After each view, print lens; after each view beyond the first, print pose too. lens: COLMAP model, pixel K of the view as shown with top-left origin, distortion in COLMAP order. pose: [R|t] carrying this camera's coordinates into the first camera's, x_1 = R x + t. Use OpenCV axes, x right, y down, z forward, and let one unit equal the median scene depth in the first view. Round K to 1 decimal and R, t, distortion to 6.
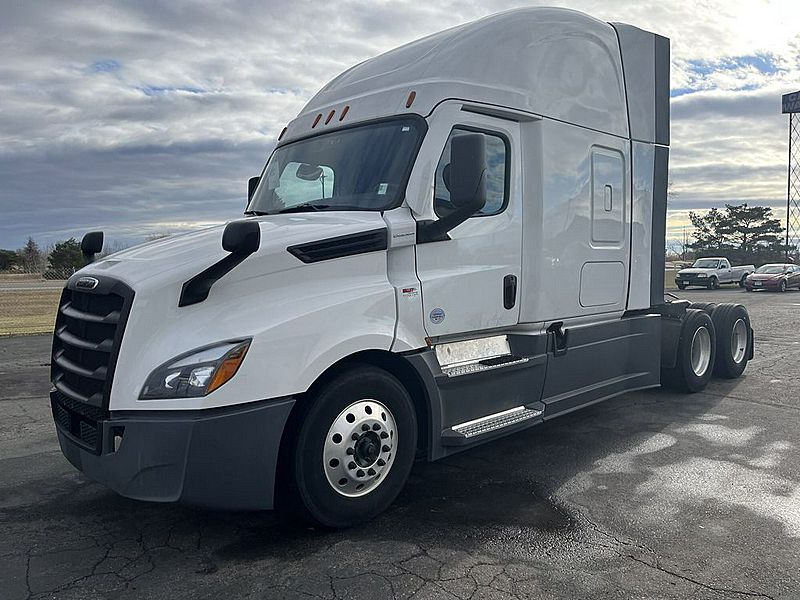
lens RADIAL K [[625.5, 0, 410.5], [0, 625.5, 311.0], [0, 0, 1]] dist [0.094773, 0.001708]
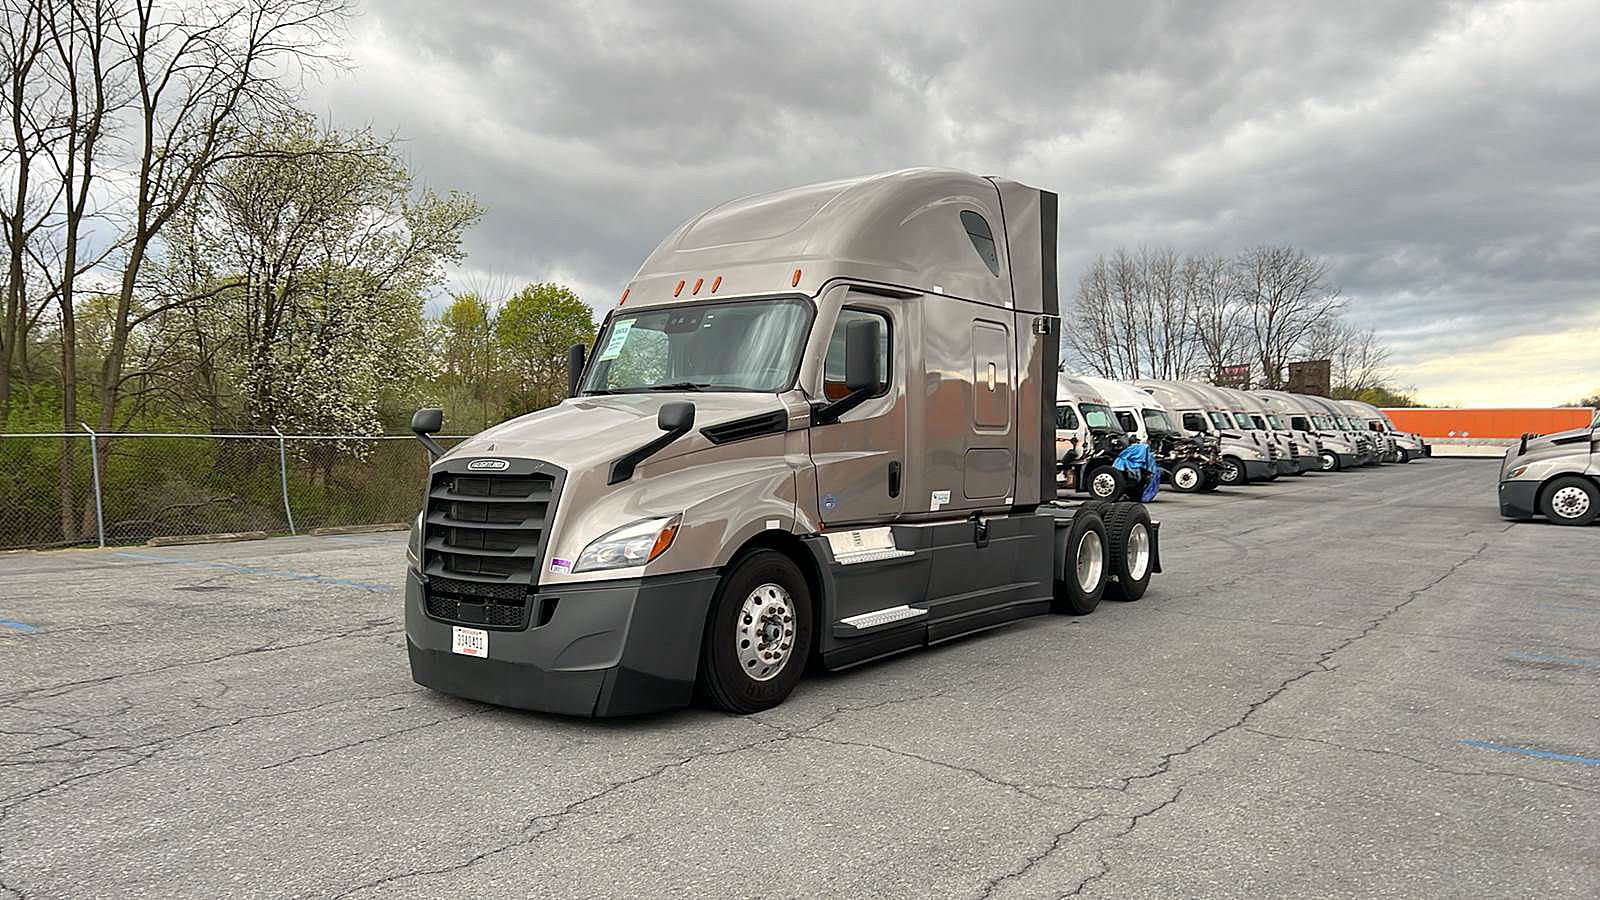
lens RADIAL K [[1227.1, 0, 800.0], [0, 1227.1, 450.0], [0, 0, 1]] dist [0.001034, -0.000402]
pose [[0.984360, 0.009432, 0.175918, -0.353424], [0.004914, 0.996707, -0.080939, 0.085279], [-0.176102, 0.080537, 0.981072, -0.891099]]
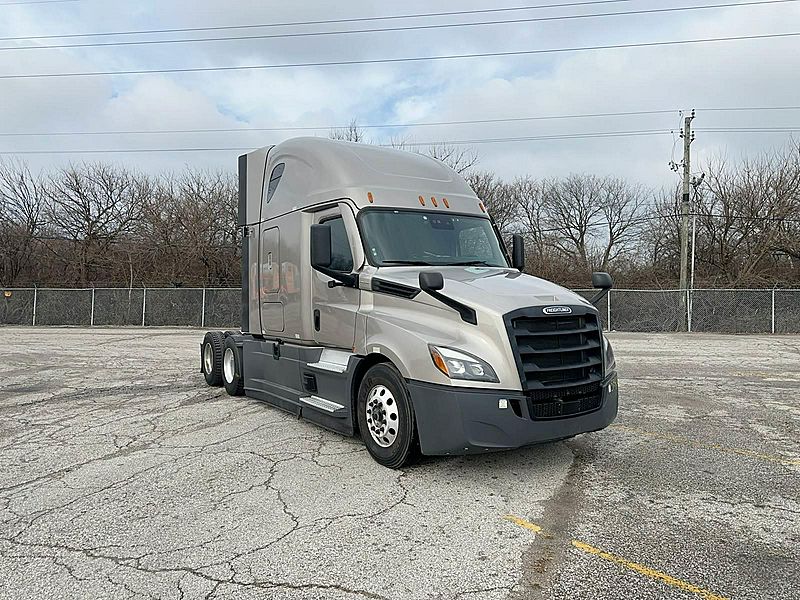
lens RADIAL K [[556.2, 0, 400.0], [0, 556.2, 300.0], [0, 0, 1]] dist [0.064795, -0.084065]
pose [[0.182695, -0.002863, 0.983165, -1.794523], [0.091856, 0.995672, -0.014170, -0.077789], [-0.978869, 0.092898, 0.182167, 1.074498]]
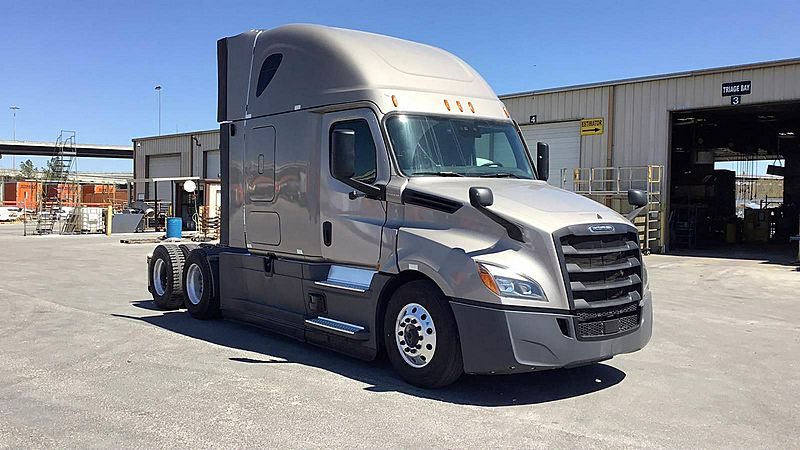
lens RADIAL K [[715.0, 0, 414.8], [0, 715.0, 223.1], [0, 0, 1]] dist [0.012481, 0.004190]
pose [[0.071982, -0.026198, 0.997062, -2.104747], [0.074369, 0.997013, 0.020828, -0.115647], [-0.994630, 0.072651, 0.073715, 1.252706]]
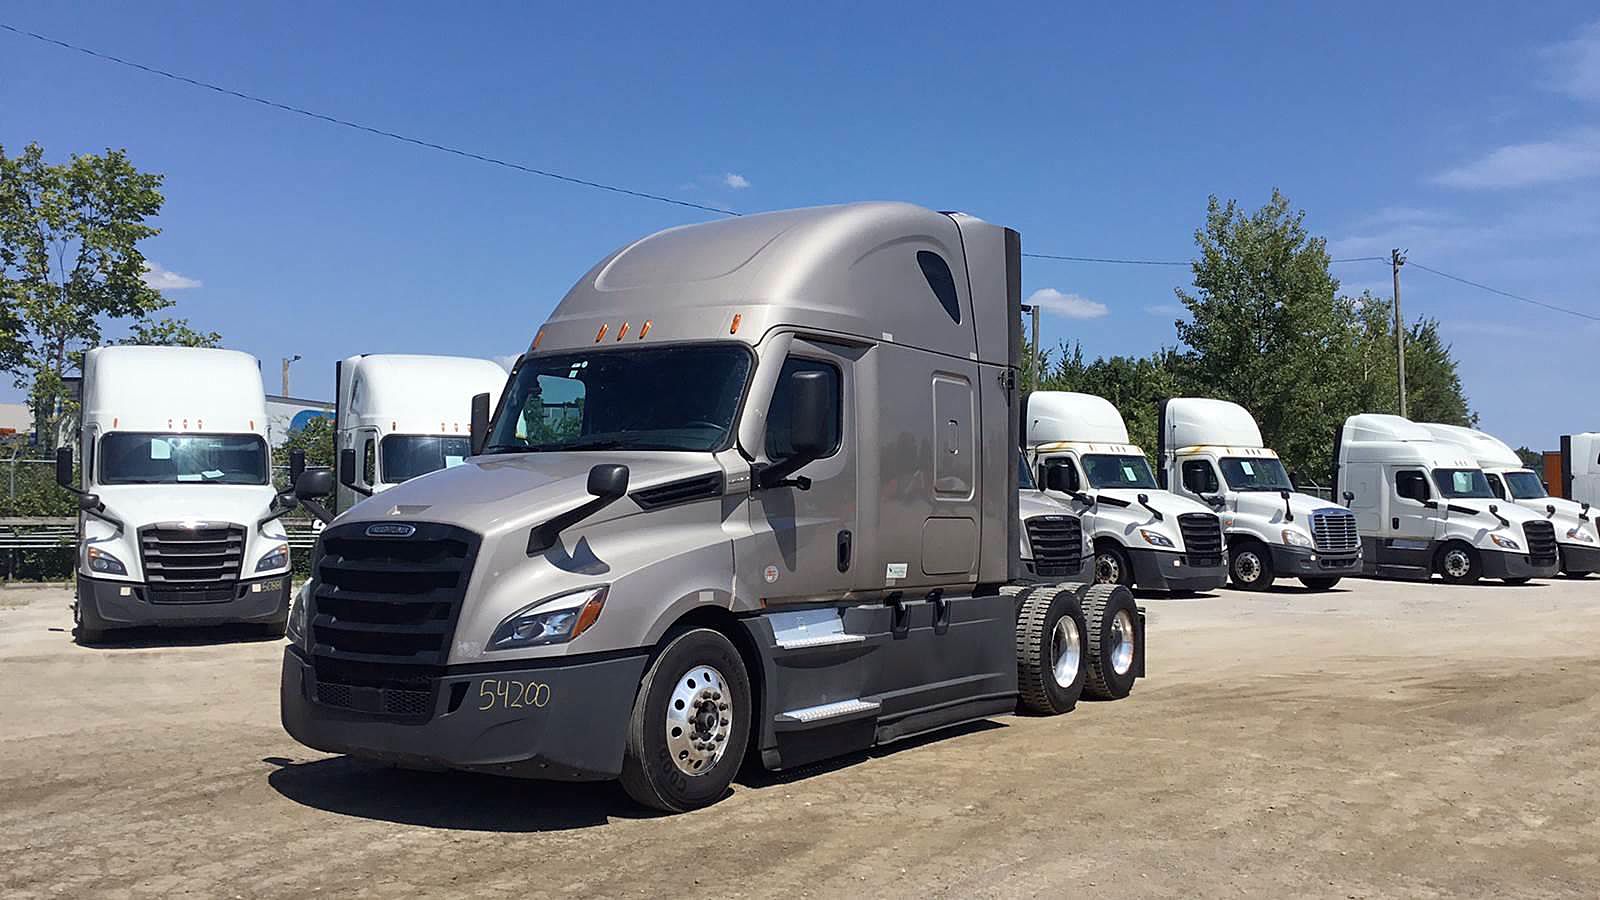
lens RADIAL K [[1601.9, 0, 800.0], [0, 1601.9, 450.0], [0, 0, 1]] dist [0.005474, 0.002459]
pose [[0.972287, 0.030578, 0.231784, -0.455112], [-0.001209, 0.992054, -0.125806, 0.119674], [-0.233789, 0.122040, 0.964598, -1.201652]]
